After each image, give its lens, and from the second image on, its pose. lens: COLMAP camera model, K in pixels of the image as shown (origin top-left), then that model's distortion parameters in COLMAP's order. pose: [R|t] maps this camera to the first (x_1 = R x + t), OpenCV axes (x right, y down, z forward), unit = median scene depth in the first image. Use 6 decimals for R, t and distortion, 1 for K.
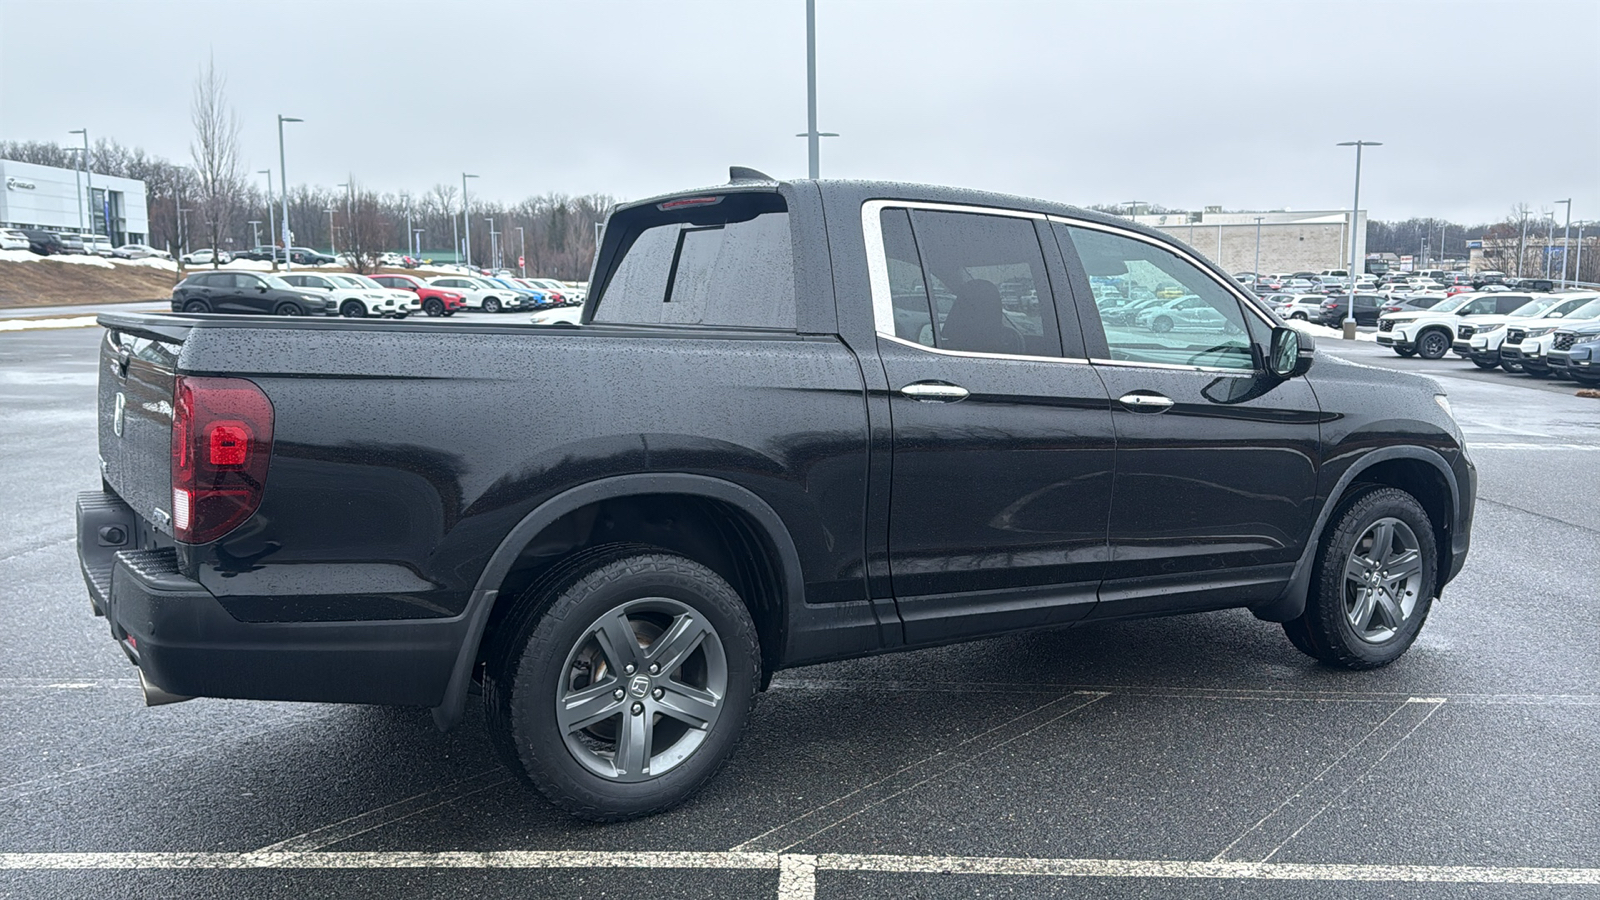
lens RADIAL K [[1348.1, 0, 835.9], [0, 1348.1, 456.6], [0, 0, 1]] dist [0.159295, -0.289433]
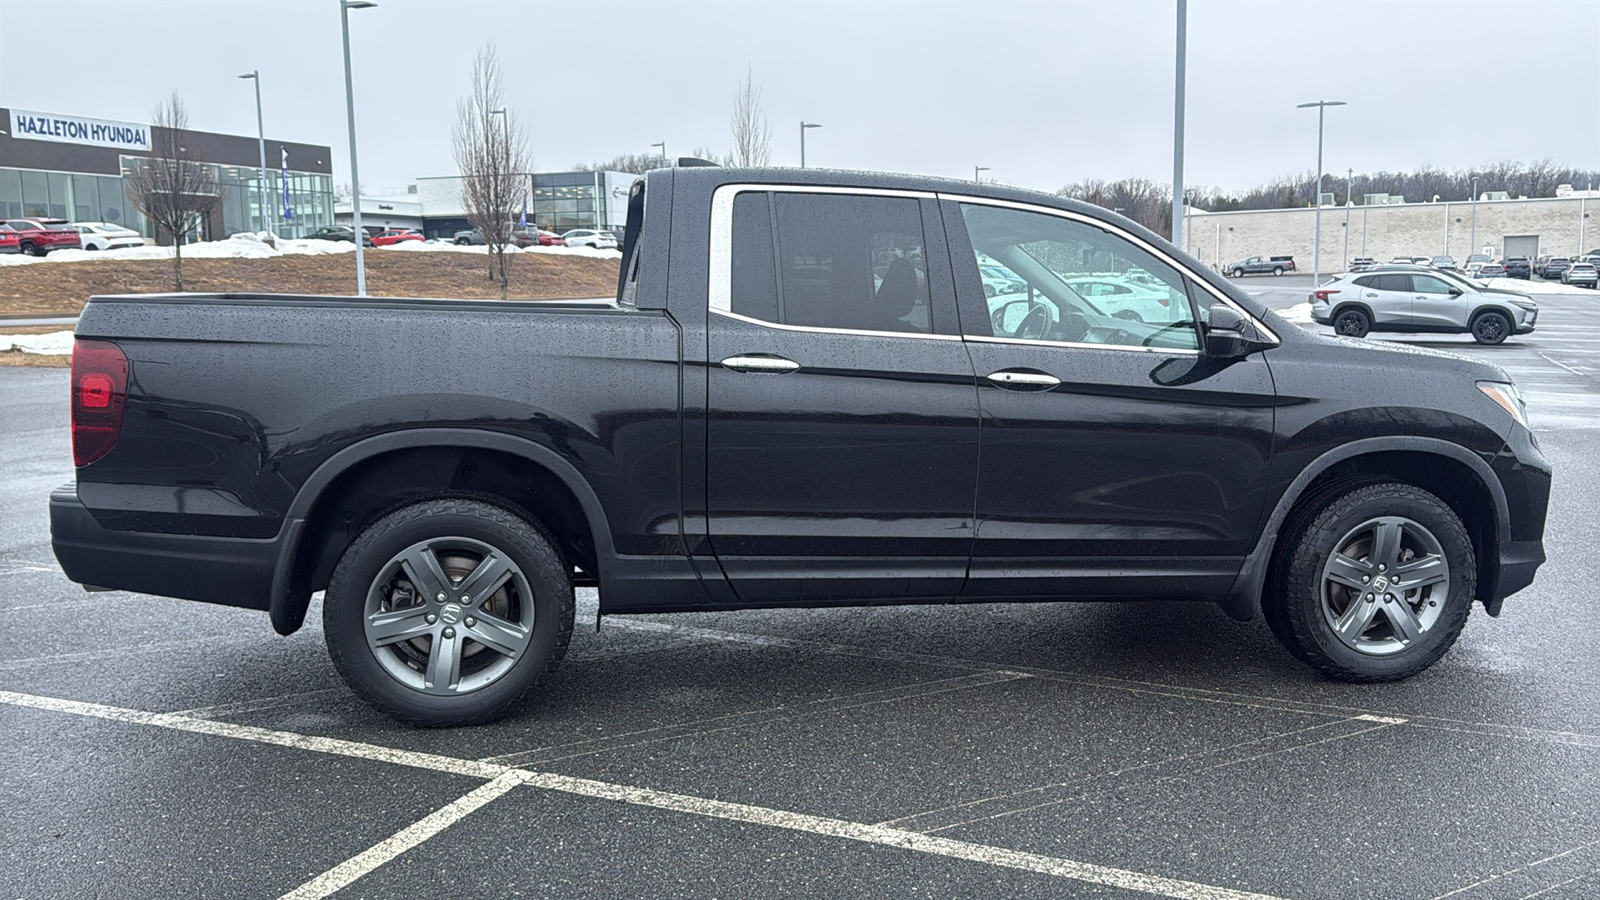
lens RADIAL K [[1346.0, 0, 842.3], [0, 1346.0, 433.1], [0, 0, 1]] dist [0.163706, -0.286172]
pose [[0.927147, 0.033473, -0.373198, 0.476548], [-0.035940, 0.999354, 0.000349, 0.003082], [0.372969, 0.013090, 0.927751, 0.038126]]
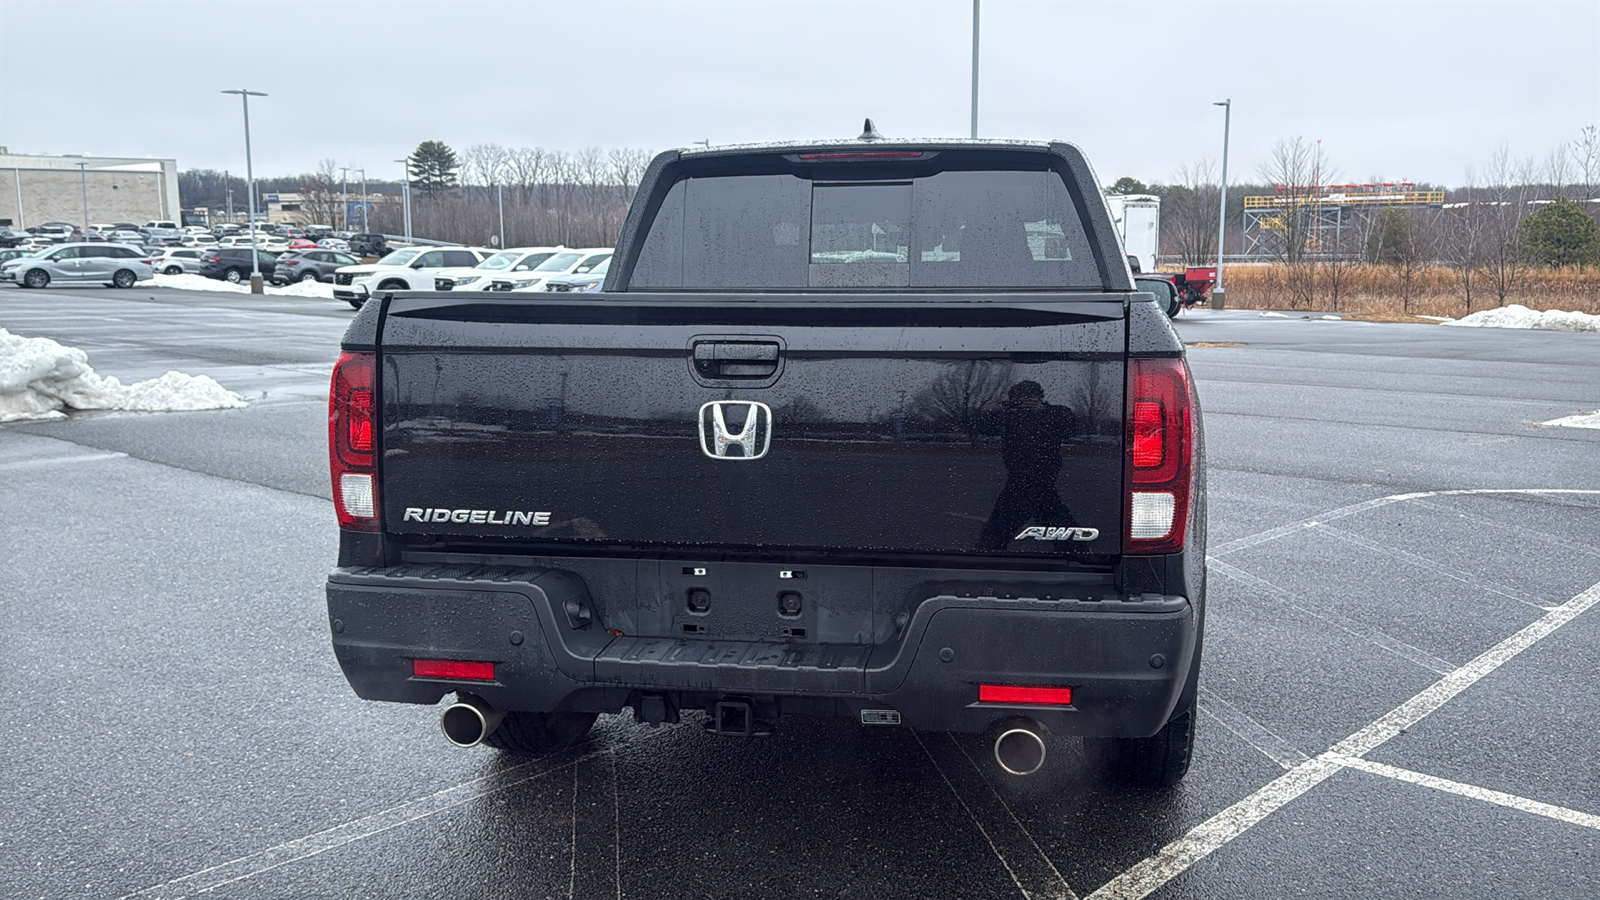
lens RADIAL K [[1356.5, 0, 823.0], [0, 1356.5, 444.5], [0, 0, 1]] dist [0.172936, -0.336168]
pose [[0.684535, -0.108846, 0.720808, -0.836876], [0.091511, 0.993799, 0.063163, -0.053316], [-0.723213, 0.022725, 0.690251, 0.385976]]
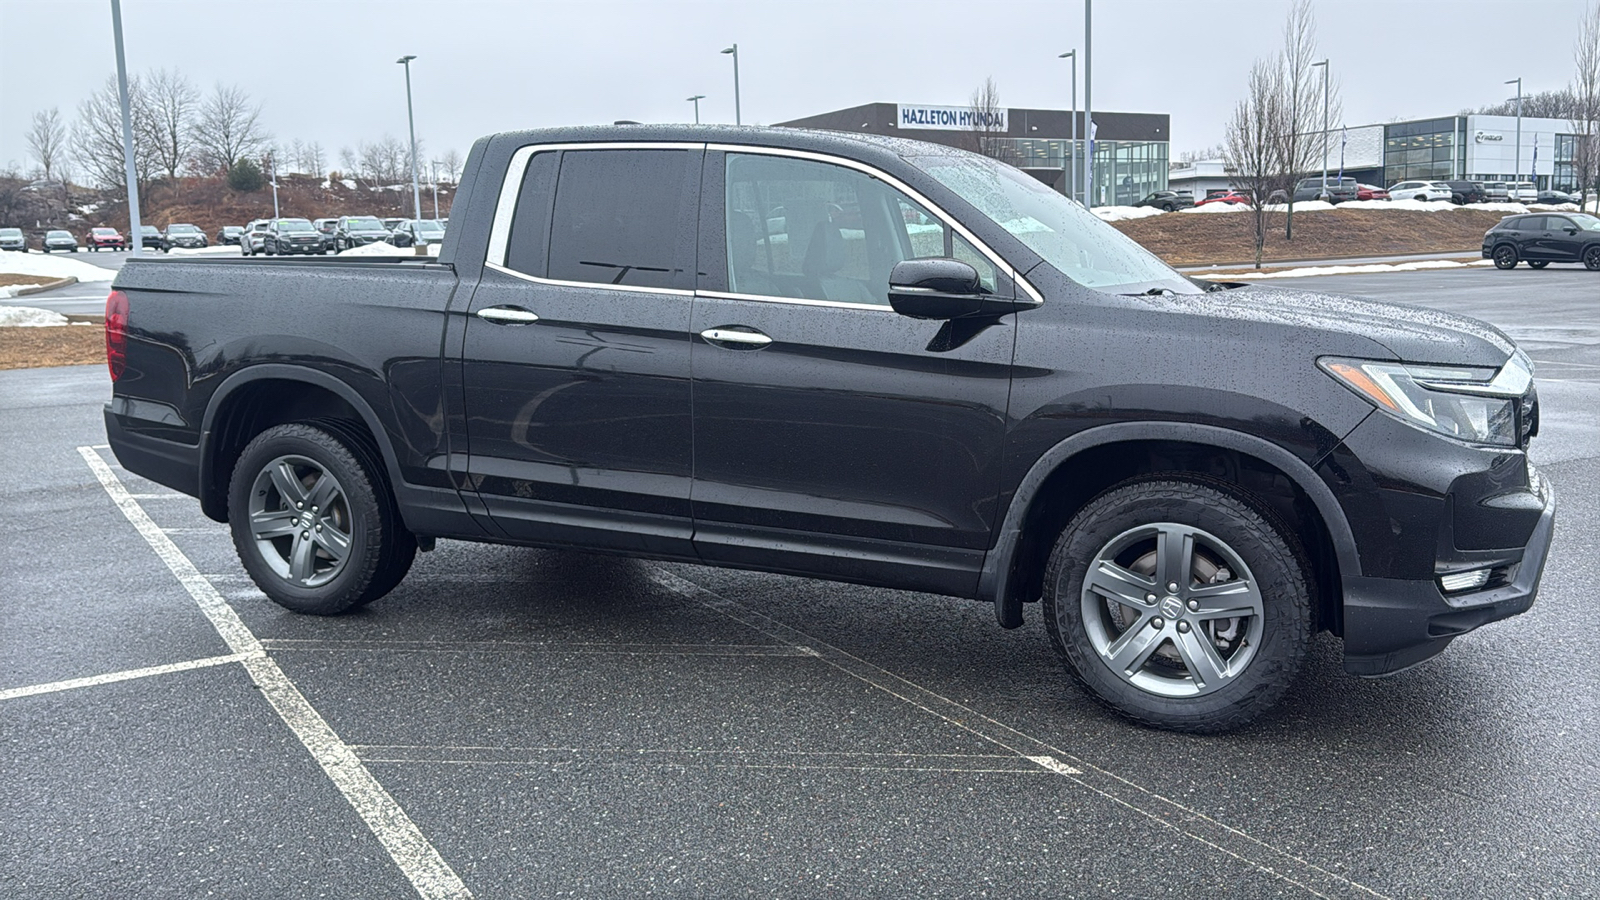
lens RADIAL K [[1346.0, 0, 842.3], [0, 1346.0, 433.1], [0, 0, 1]] dist [0.163706, -0.286172]
pose [[0.543105, 0.095367, -0.834231, 1.055418], [-0.077100, 0.994996, 0.063551, -0.039690], [0.836117, 0.029804, 0.547740, 0.555614]]
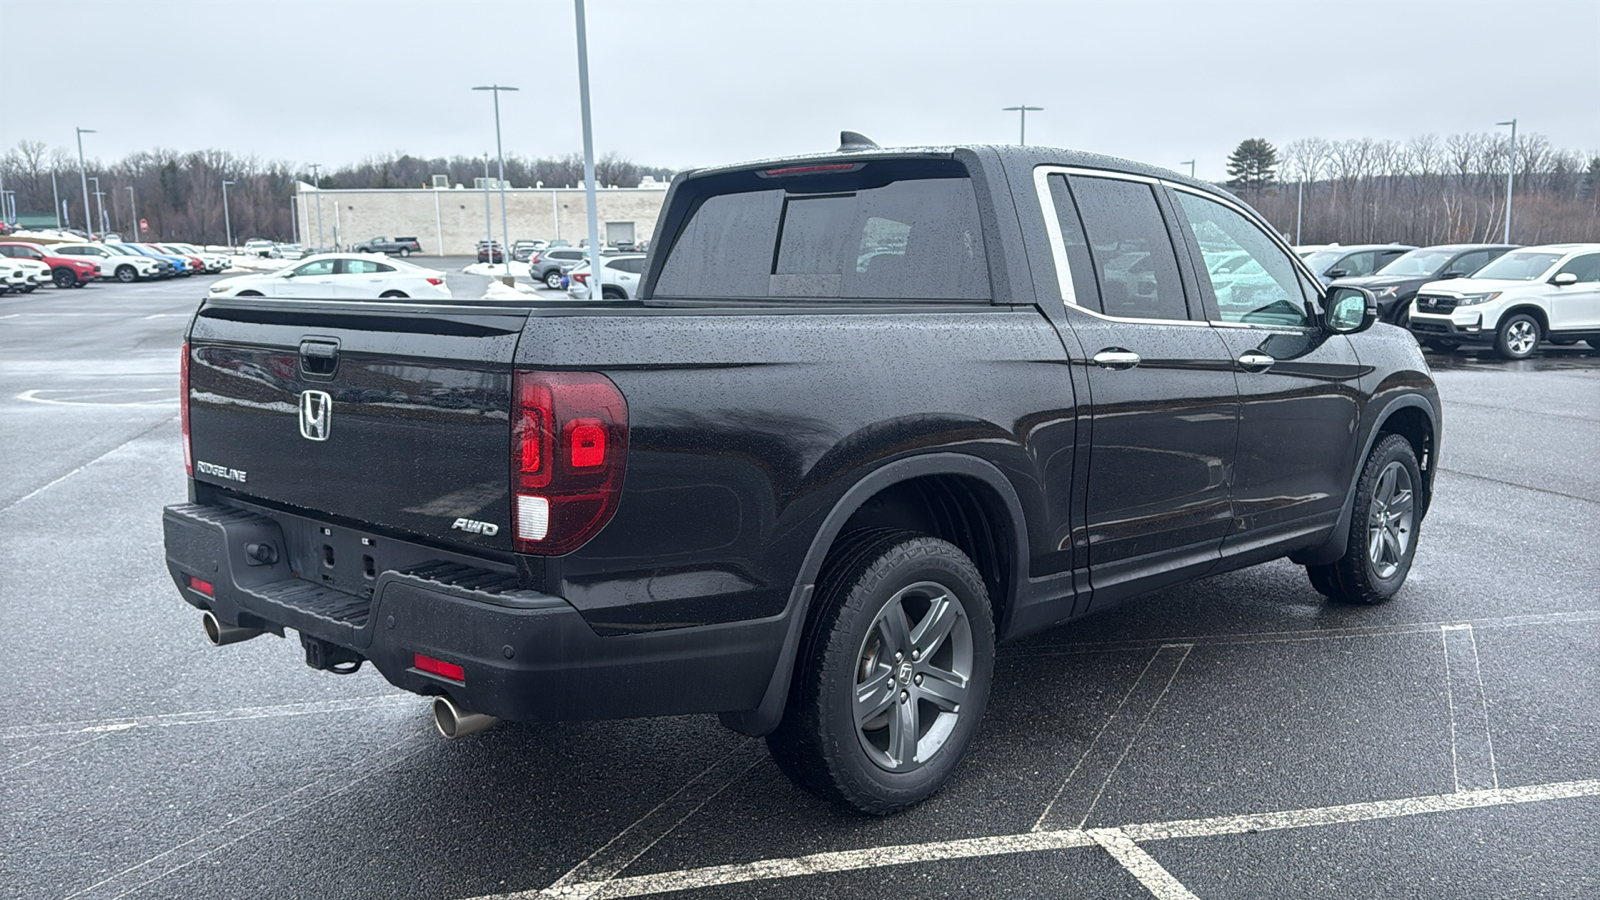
lens RADIAL K [[1348.1, 0, 805.1], [0, 1348.1, 470.0], [0, 0, 1]] dist [0.174032, -0.326452]
pose [[0.973744, -0.049907, 0.222109, -0.341105], [0.041566, 0.998249, 0.042076, -0.016186], [-0.223820, -0.031740, 0.974114, 0.061385]]
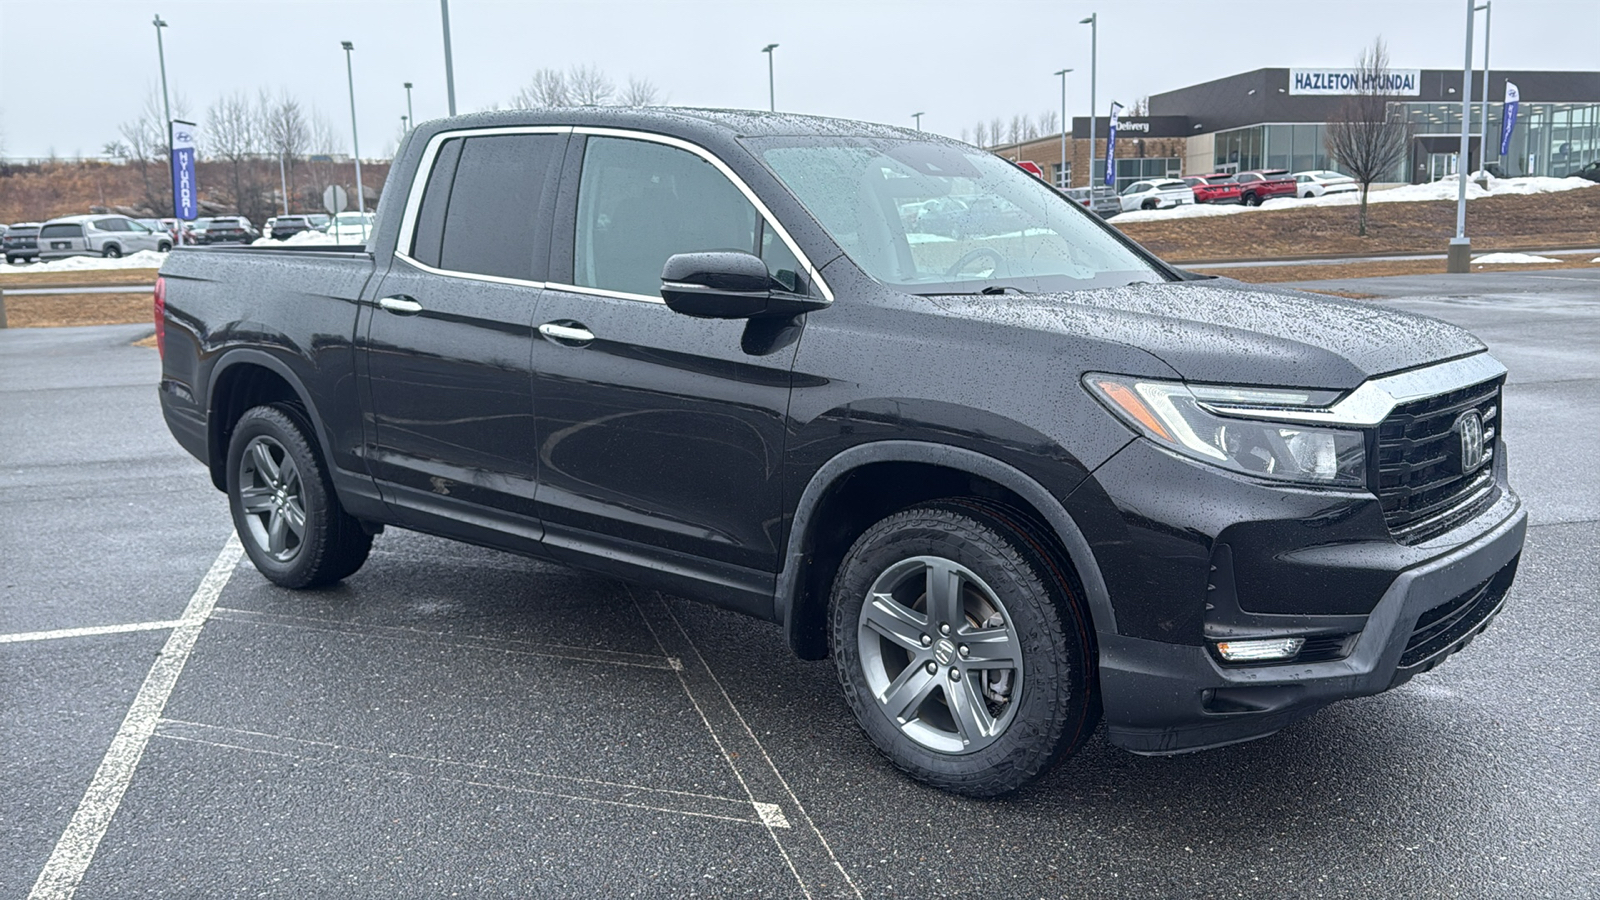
lens RADIAL K [[1348.4, 0, 839.0], [0, 1348.4, 482.7], [0, 0, 1]] dist [0.153424, -0.280757]
pose [[0.287319, 0.156784, -0.944916, 1.142354], [-0.091032, 0.986517, 0.136006, -0.081361], [0.953499, 0.046941, 0.297718, 0.913533]]
